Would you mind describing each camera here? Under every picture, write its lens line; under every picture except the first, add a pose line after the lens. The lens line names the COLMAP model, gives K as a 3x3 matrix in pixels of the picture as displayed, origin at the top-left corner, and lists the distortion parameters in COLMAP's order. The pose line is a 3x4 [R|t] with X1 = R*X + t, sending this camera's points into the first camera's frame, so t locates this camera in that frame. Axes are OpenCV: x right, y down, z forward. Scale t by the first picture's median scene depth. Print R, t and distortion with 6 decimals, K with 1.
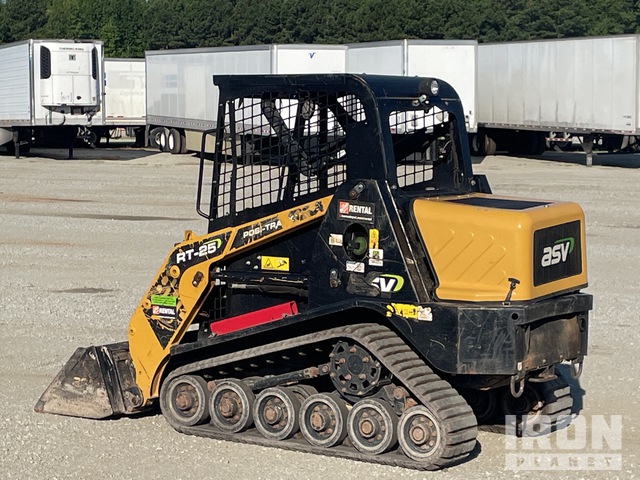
lens RADIAL K [[1518.6, 0, 321.0], [0, 1518.6, 242.3], [0, 0, 1]] dist [0.696416, 0.000000]
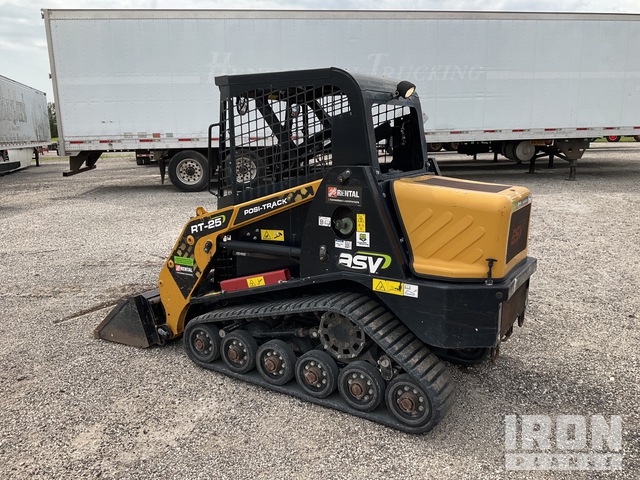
lens RADIAL K [[530.5, 0, 314.1], [0, 530.5, 234.3], [0, 0, 1]] dist [0.123630, -0.000703]
pose [[0.998147, -0.023113, 0.056294, -0.019864], [0.016658, 0.993507, 0.112545, -0.033423], [-0.058530, -0.111398, 0.992051, 0.576652]]
